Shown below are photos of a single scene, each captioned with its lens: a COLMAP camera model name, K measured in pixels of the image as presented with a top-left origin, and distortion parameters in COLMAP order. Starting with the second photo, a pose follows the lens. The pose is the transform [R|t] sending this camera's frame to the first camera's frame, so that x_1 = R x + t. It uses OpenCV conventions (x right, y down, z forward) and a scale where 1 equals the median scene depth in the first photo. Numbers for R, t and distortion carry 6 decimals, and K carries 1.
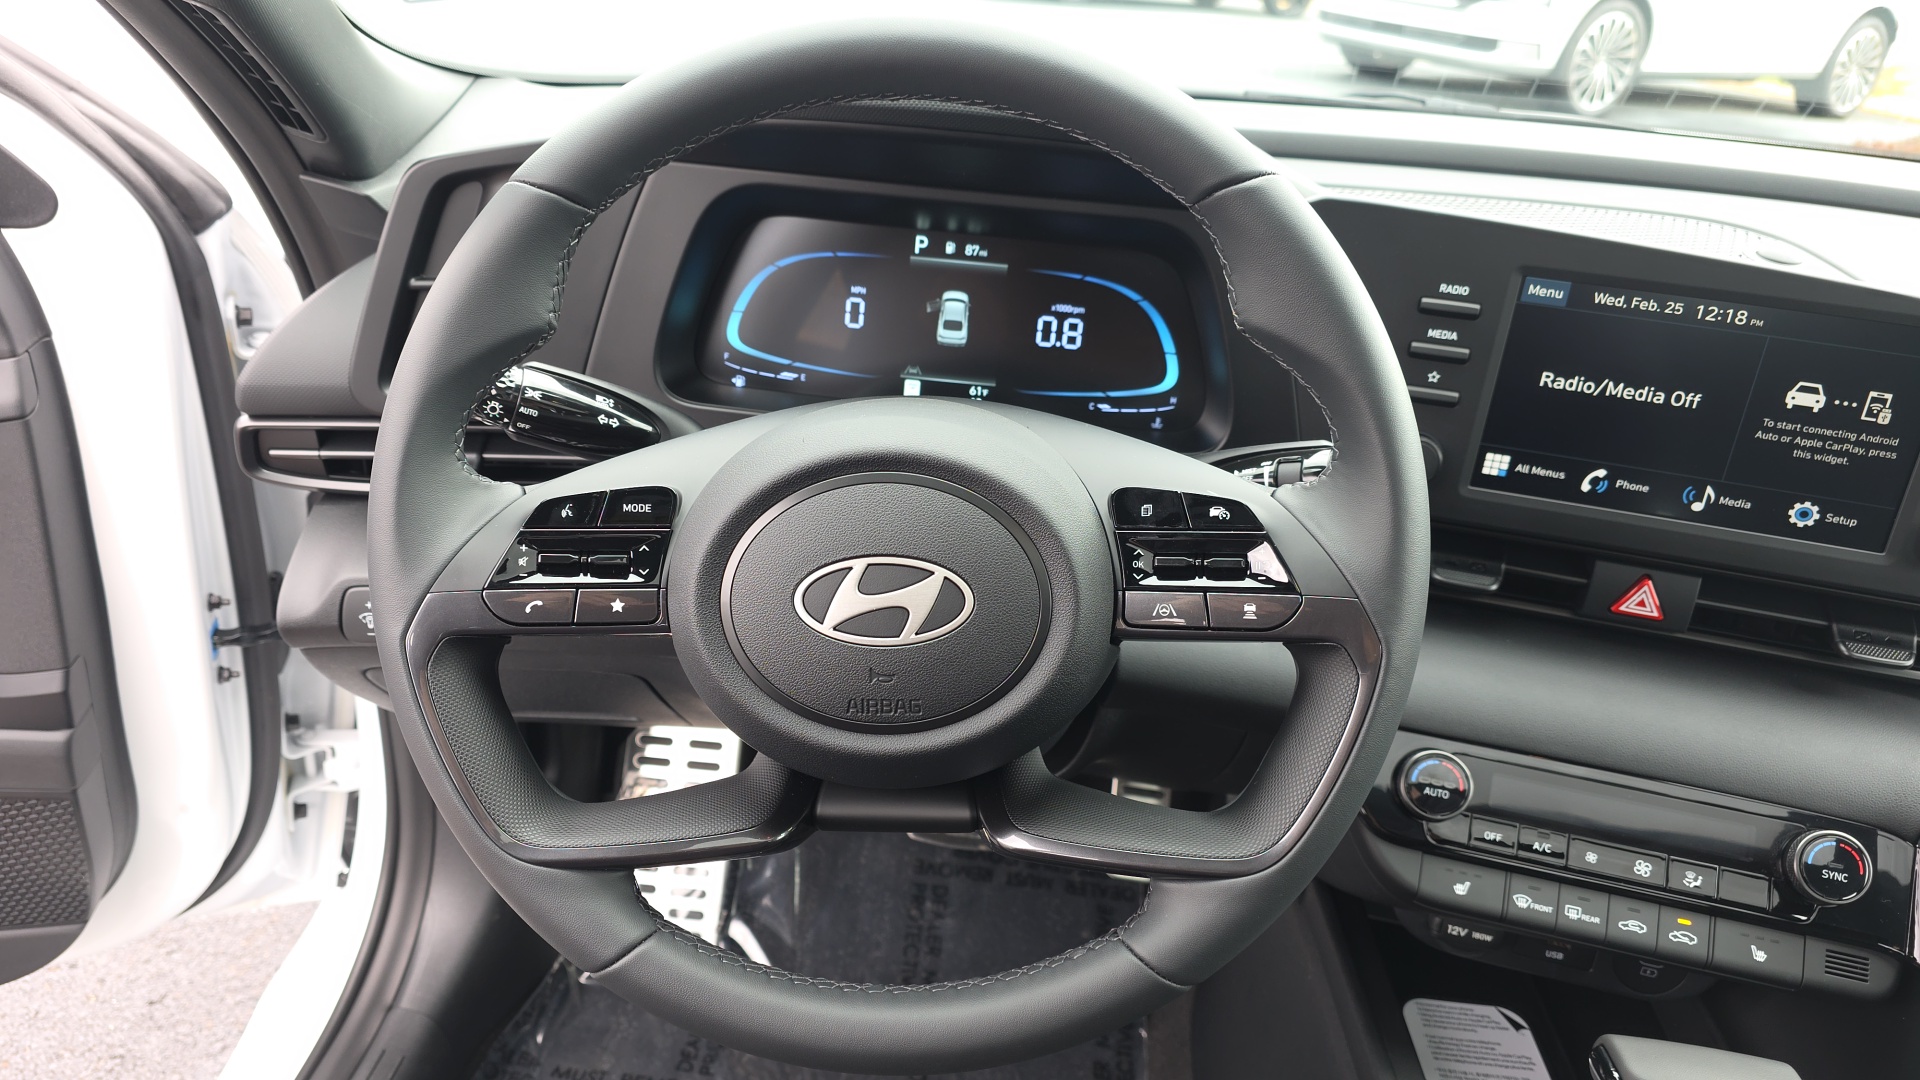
lens RADIAL K [[1311.0, 0, 933.7], [0, 1311.0, 535.5], [0, 0, 1]] dist [0.067812, -0.081003]
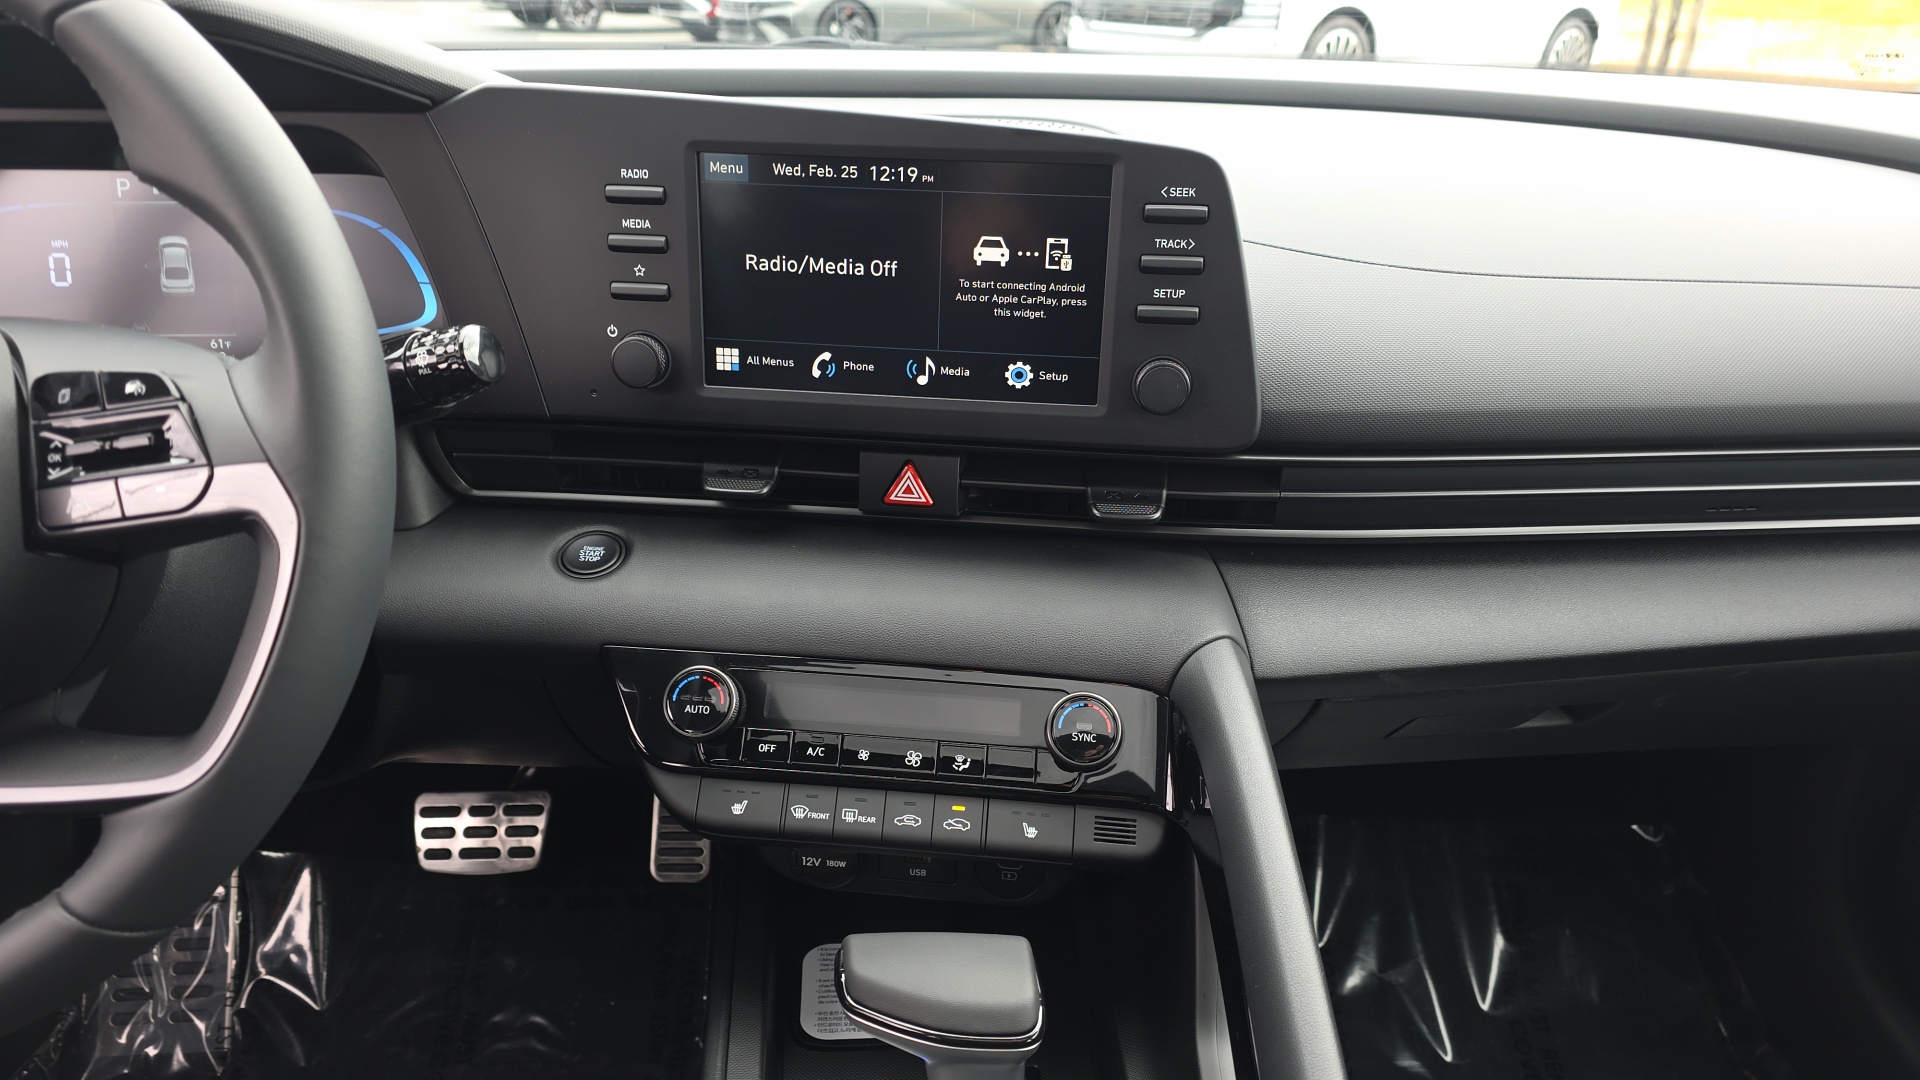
lens RADIAL K [[1290.9, 0, 951.9], [0, 1290.9, 557.6], [0, 0, 1]] dist [0.070467, -0.091856]
pose [[0.987409, -0.112339, 0.111375, 0.473299], [0.115266, 0.993130, -0.020178, 0.127929], [-0.108343, 0.032761, 0.993574, 0.063757]]
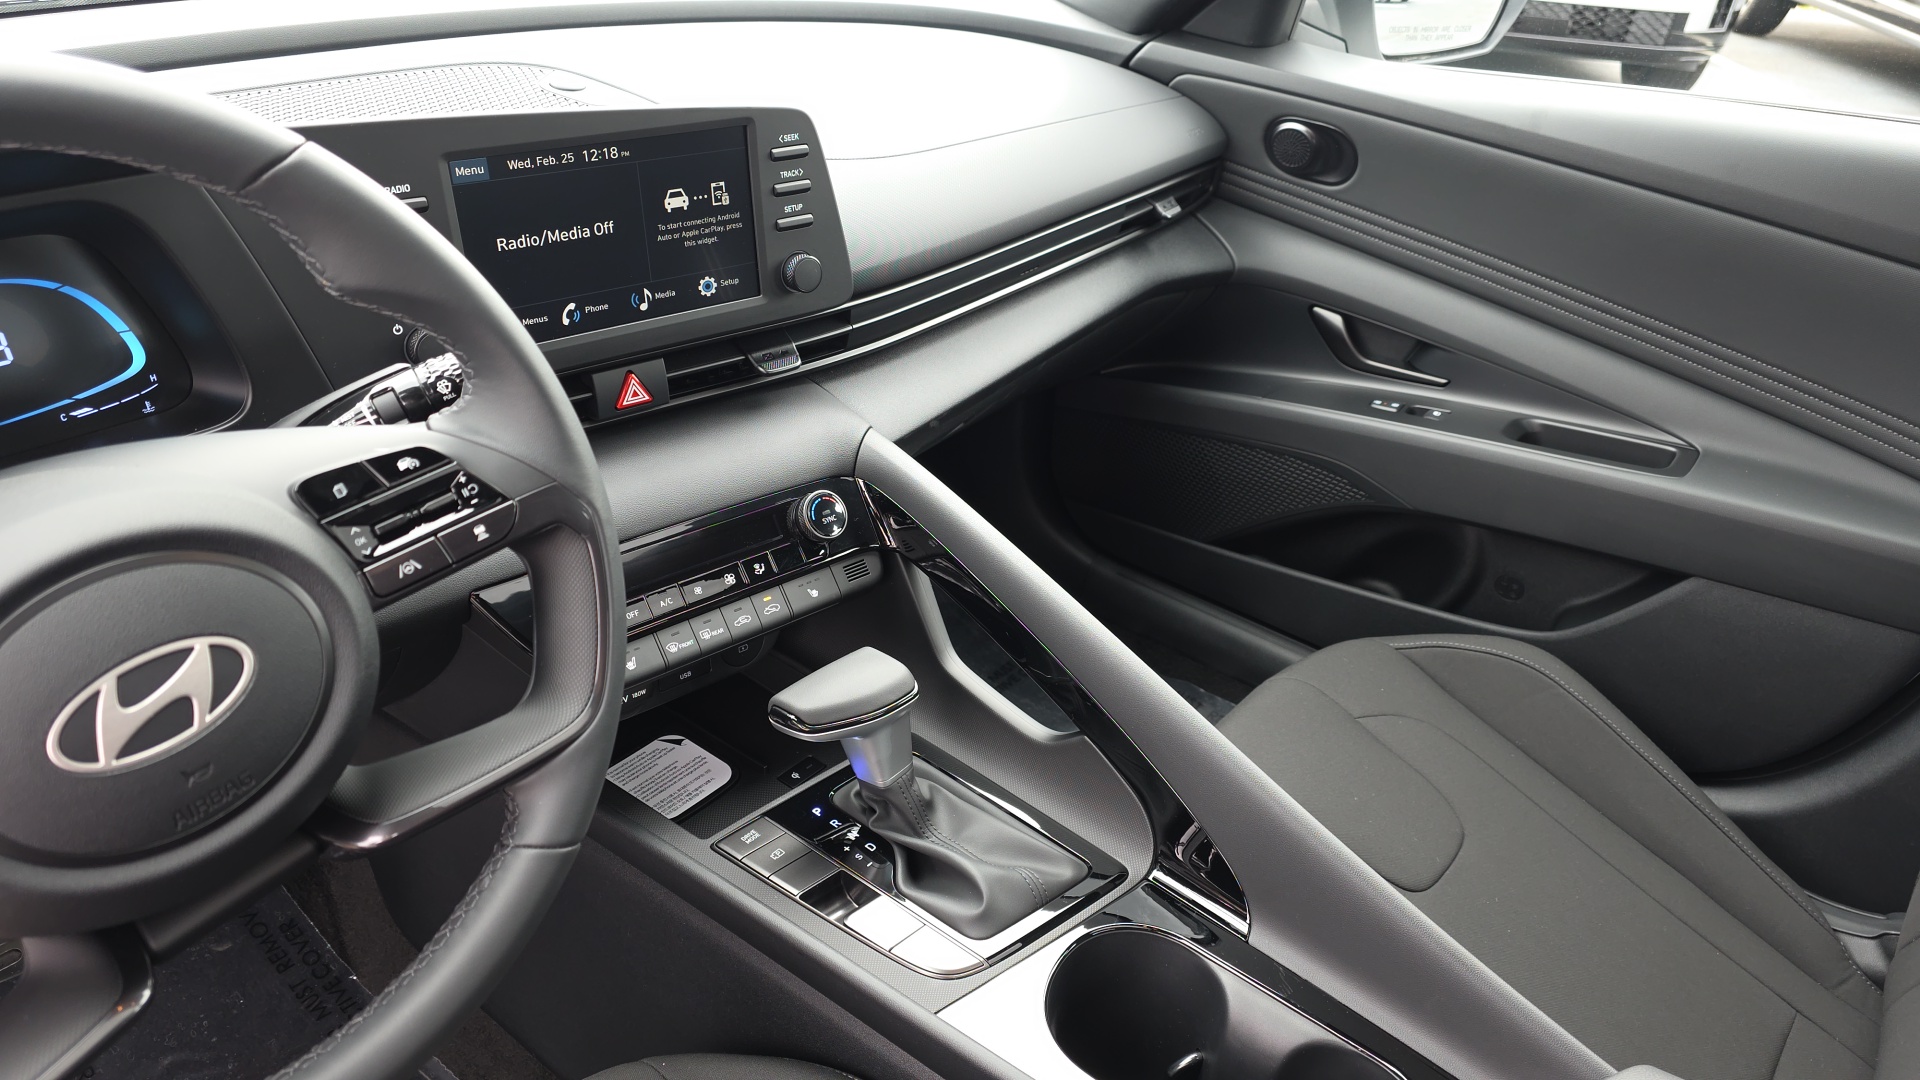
lens RADIAL K [[1303.7, 0, 960.0], [0, 1303.7, 540.0], [0, 0, 1]] dist [0.058361, -0.062555]
pose [[0.555176, -0.453999, 0.696897, -0.225301], [0.349906, 0.887619, 0.299497, -0.091935], [-0.754550, 0.077575, 0.651642, -0.021020]]
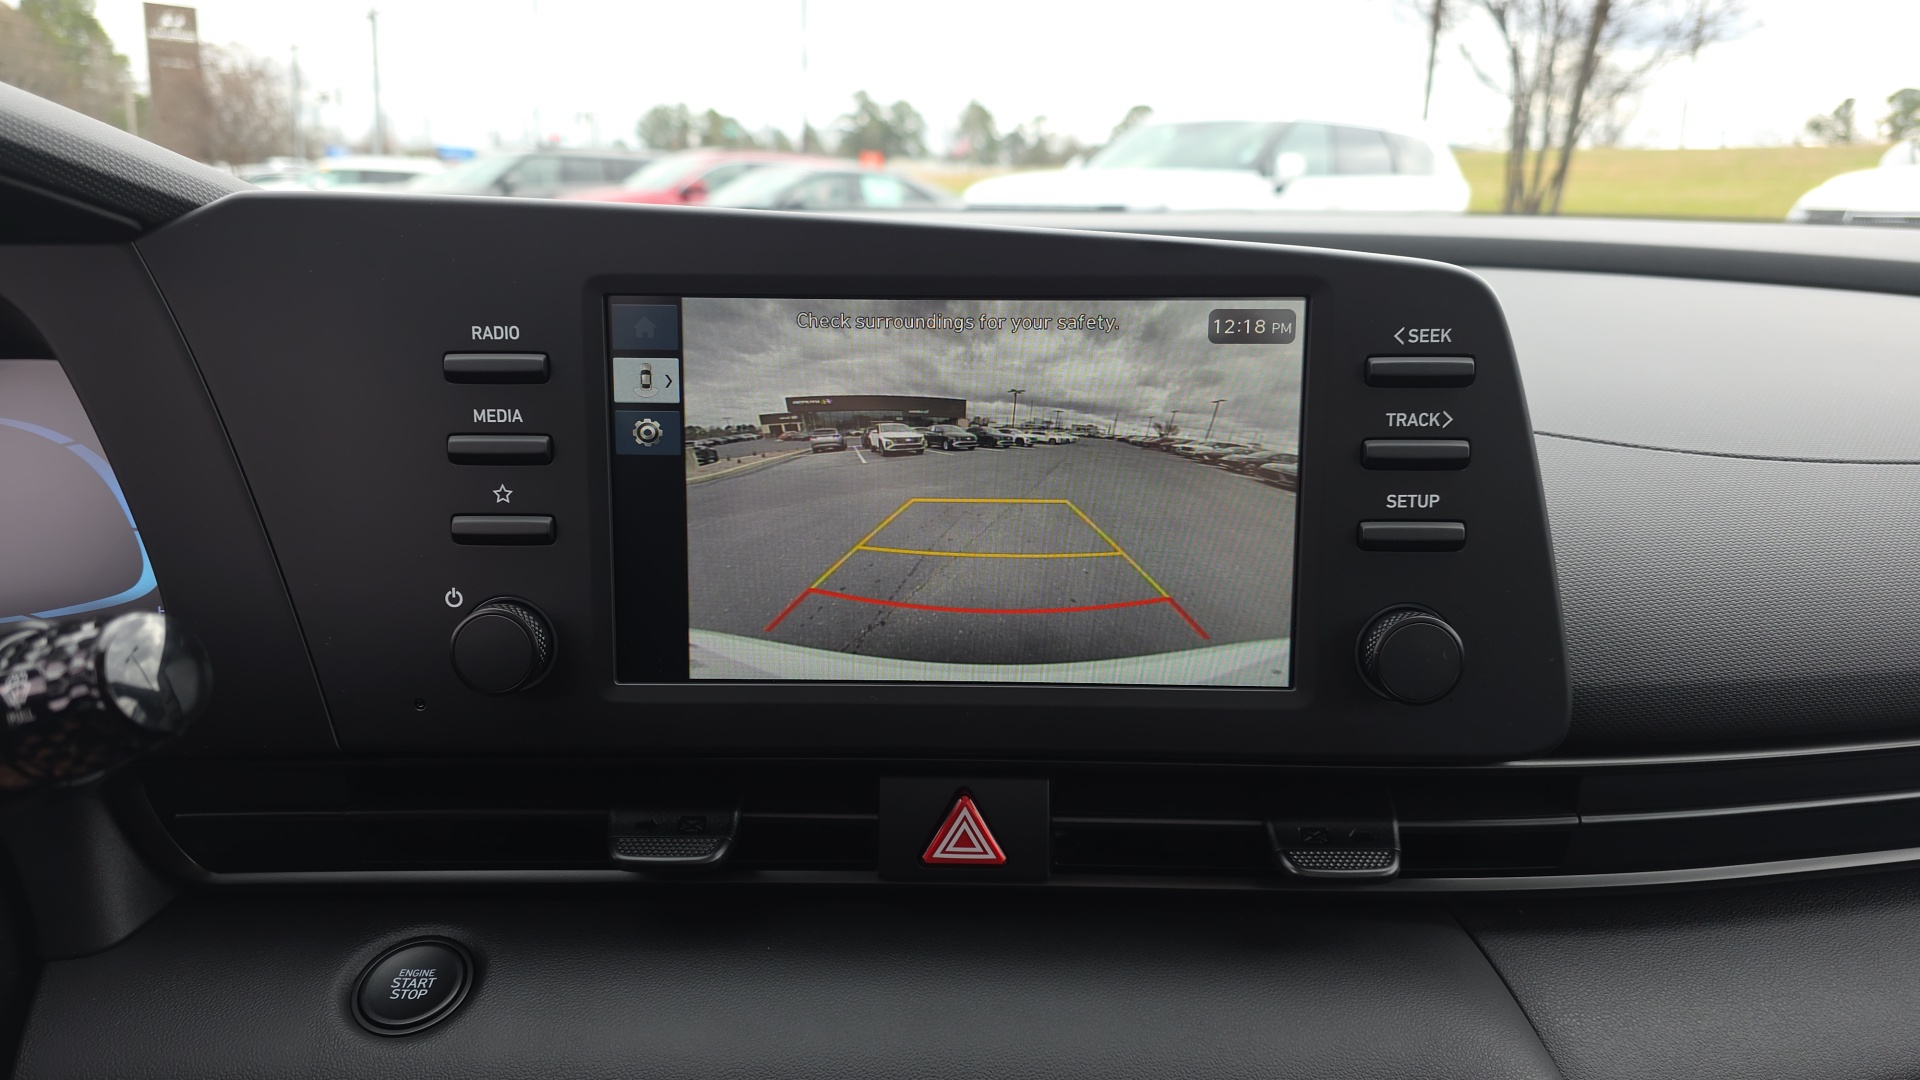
lens RADIAL K [[1279.5, 0, 952.7], [0, 1279.5, 542.7], [0, 0, 1]] dist [0.044320, -0.055113]
pose [[0.969356, -0.126011, 0.210879, 0.445470], [0.165939, 0.968849, -0.183838, 0.028710], [-0.181144, 0.213197, 0.960070, 0.460608]]
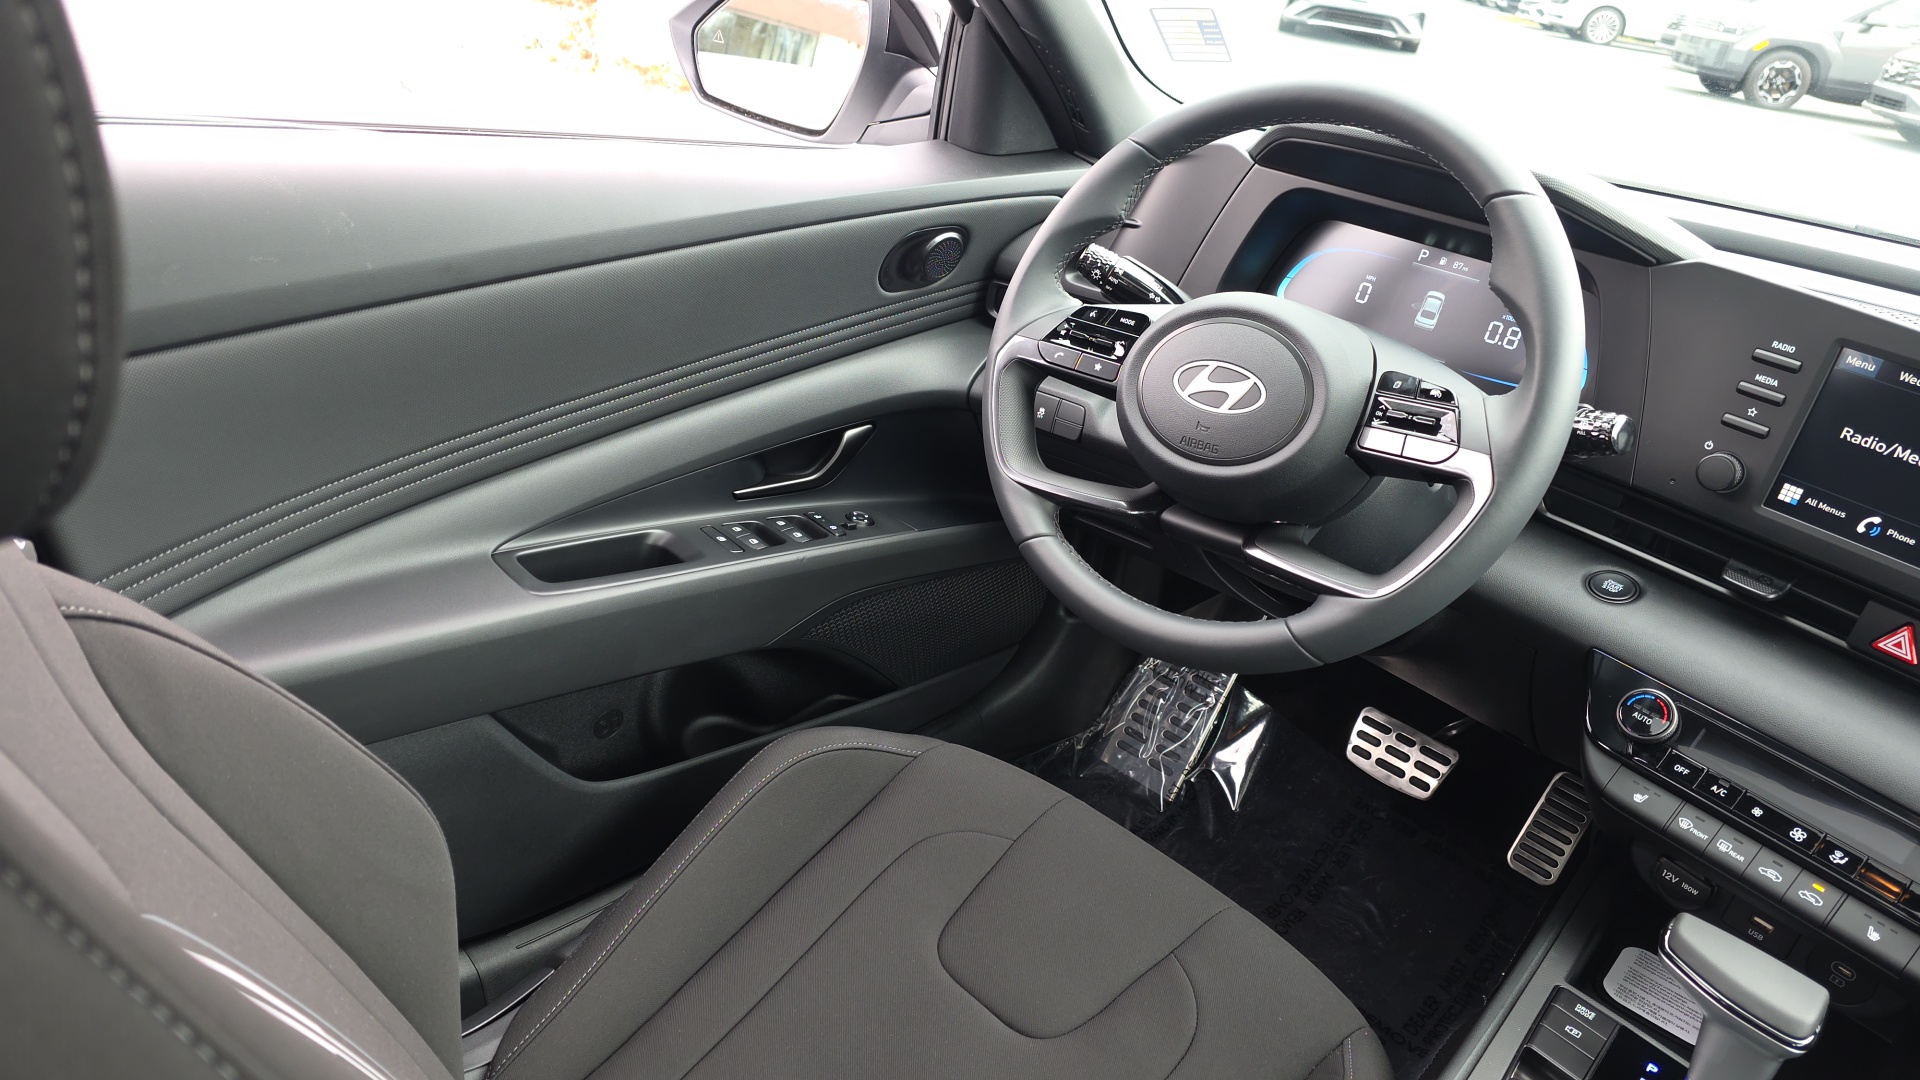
lens RADIAL K [[1295.2, 0, 939.7], [0, 1295.2, 531.5], [0, 0, 1]] dist [0.051810, -0.052234]
pose [[0.790075, 0.299365, -0.534942, 0.472183], [-0.339020, 0.940431, 0.025574, 0.225299], [0.510732, 0.161151, 0.844502, -0.461543]]
